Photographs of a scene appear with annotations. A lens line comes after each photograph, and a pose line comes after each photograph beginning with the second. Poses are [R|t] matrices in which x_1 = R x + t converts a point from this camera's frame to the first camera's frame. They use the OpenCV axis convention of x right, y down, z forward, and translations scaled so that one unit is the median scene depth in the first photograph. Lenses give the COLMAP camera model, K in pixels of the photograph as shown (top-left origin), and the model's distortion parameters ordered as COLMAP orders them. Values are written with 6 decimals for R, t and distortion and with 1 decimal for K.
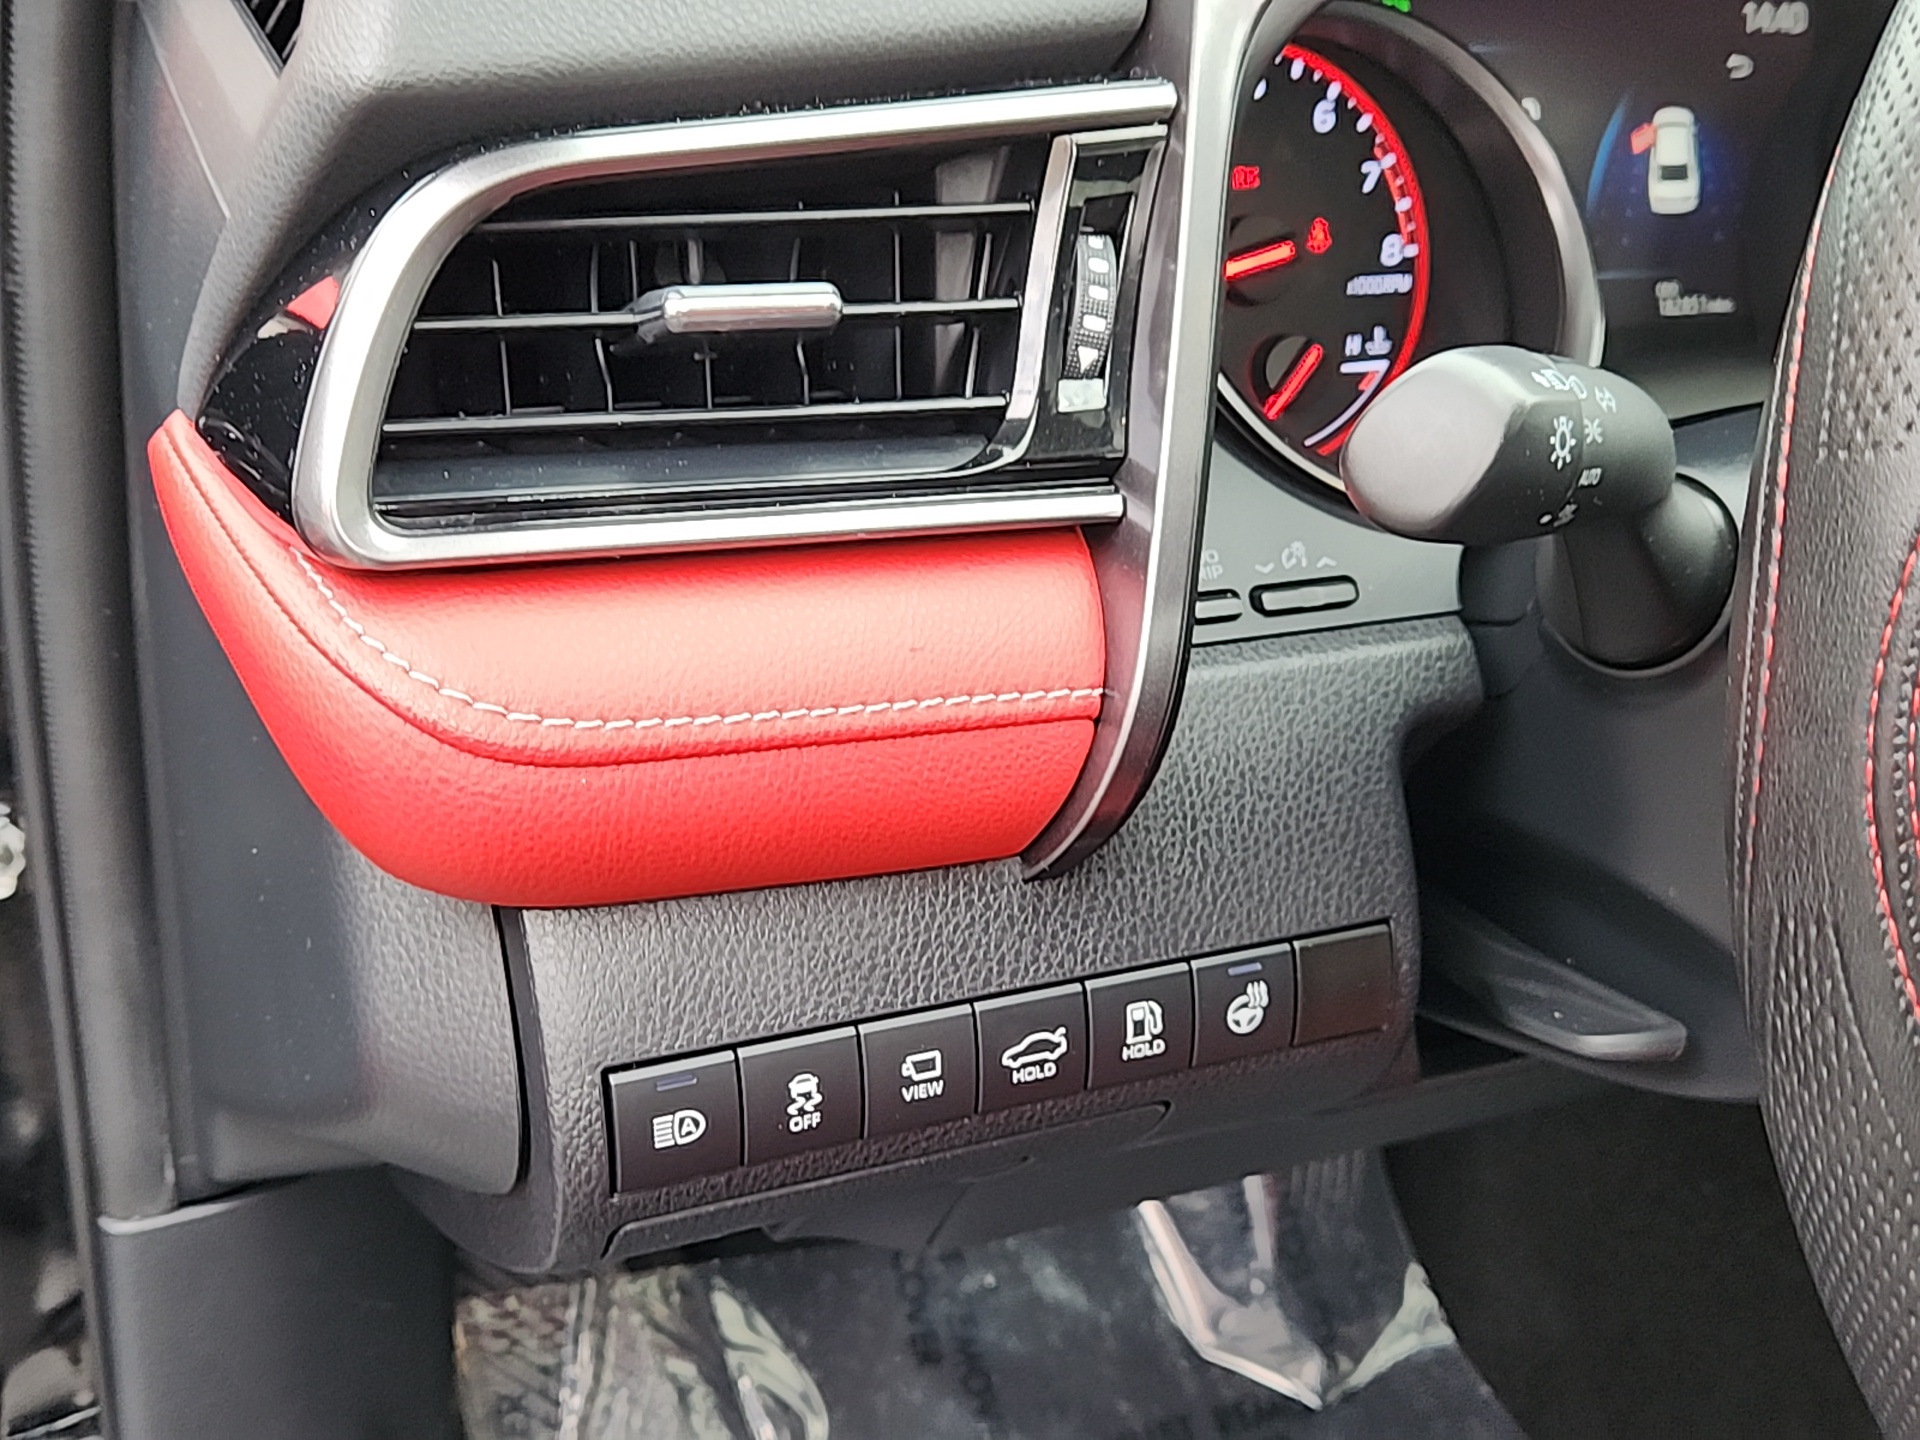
lens RADIAL K [[1803.3, 0, 968.5], [0, 1803.3, 706.0], [0, 0, 1]] dist [0.048043, -0.000184]
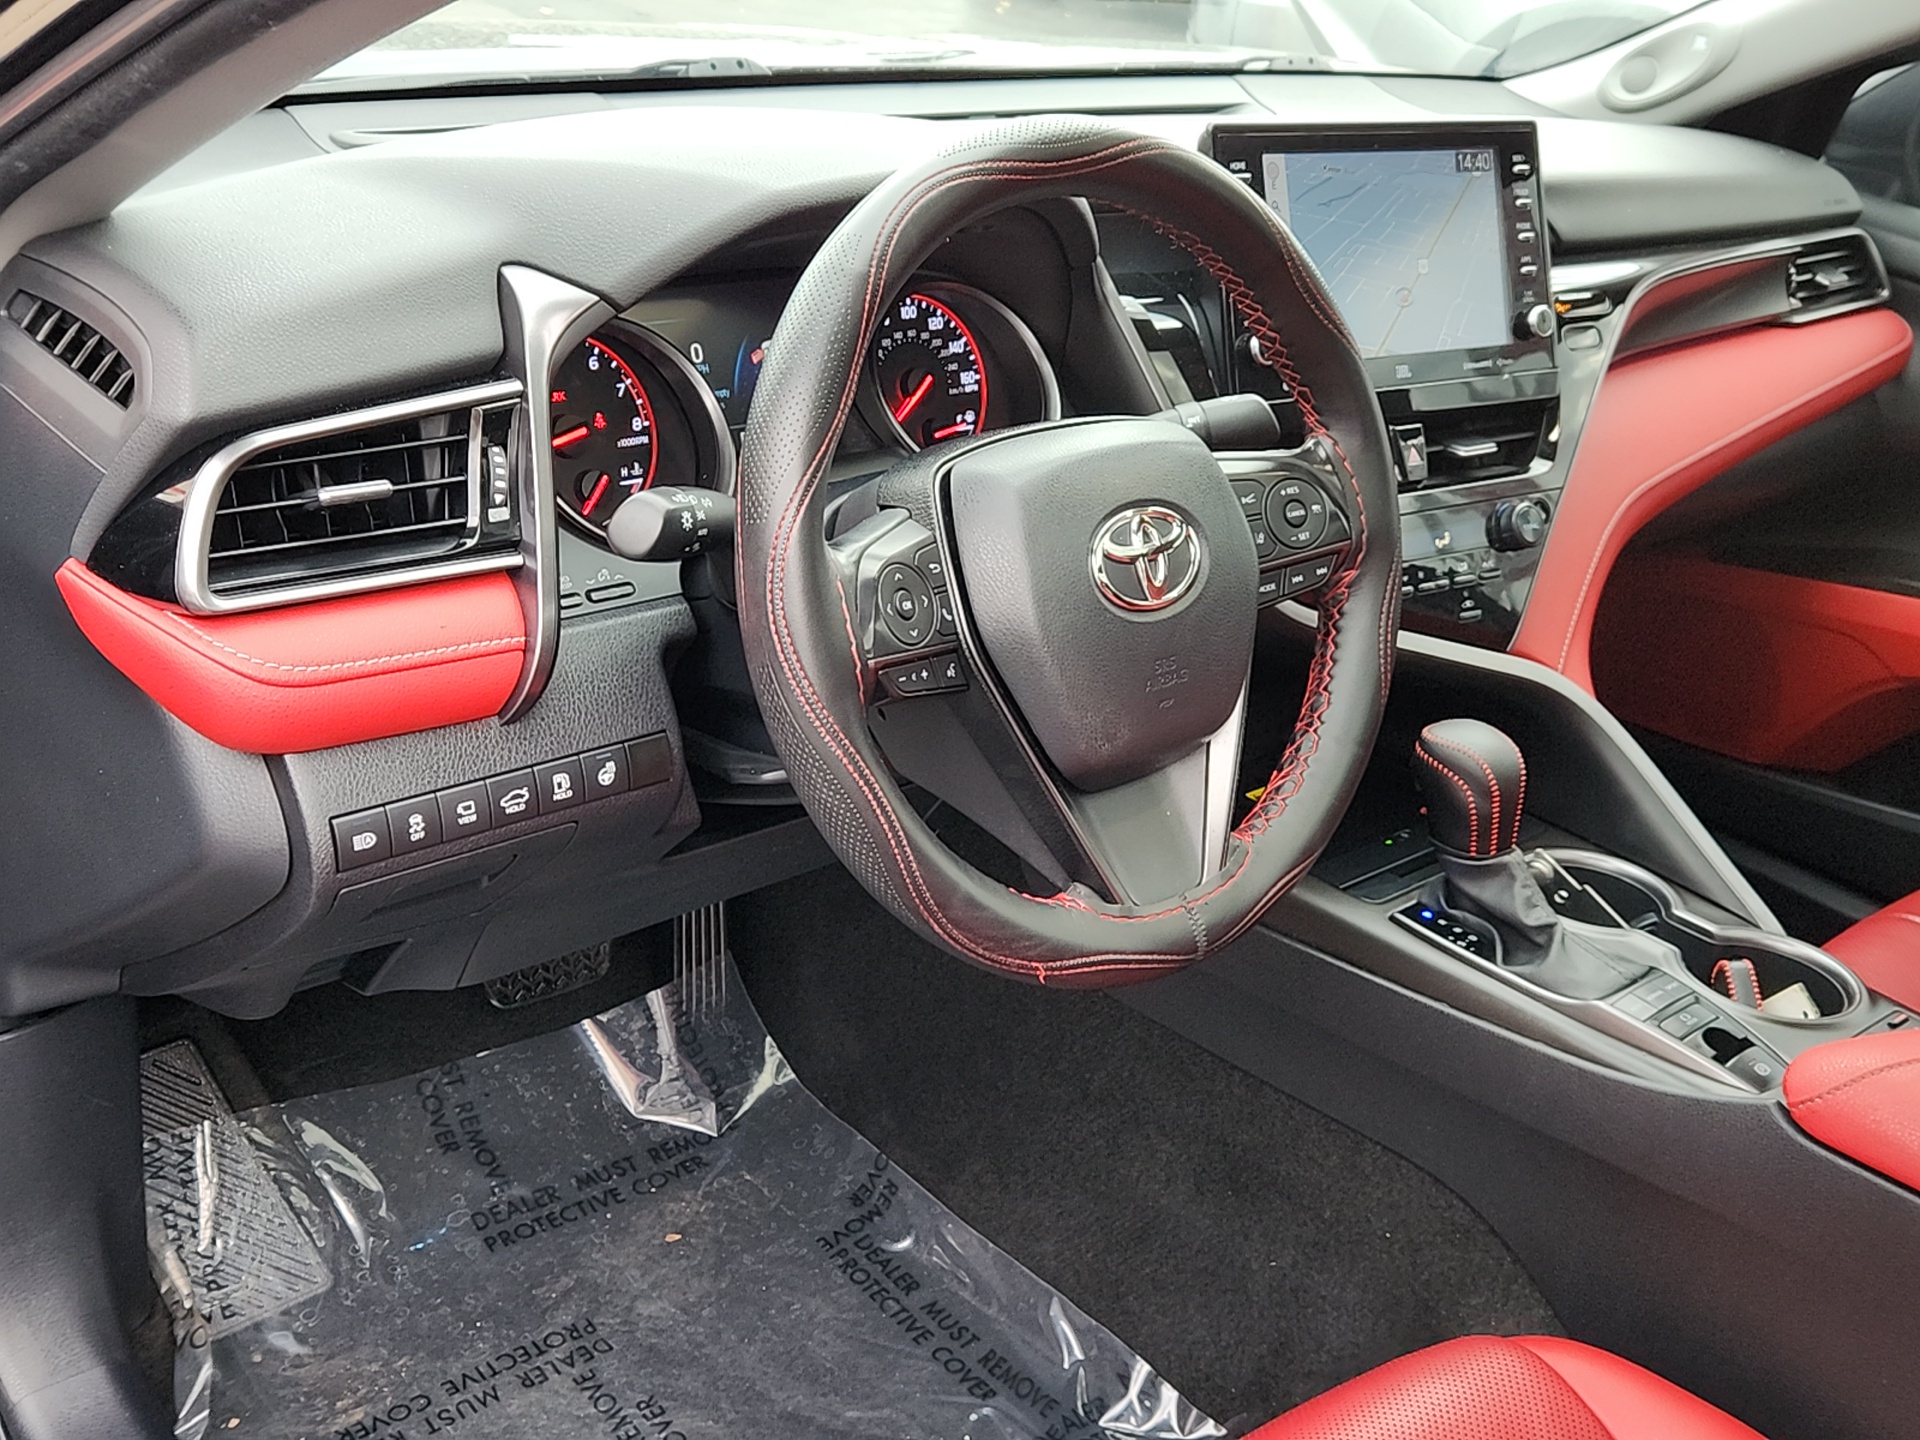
lens RADIAL K [[1803.3, 0, 968.5], [0, 1803.3, 706.0], [0, 0, 1]] dist [0.048043, -0.000184]
pose [[0.937296, -0.123081, 0.326079, -0.156042], [0.131622, 0.991291, -0.004170, 0.157429], [-0.322726, 0.046828, 0.945333, -1.349700]]
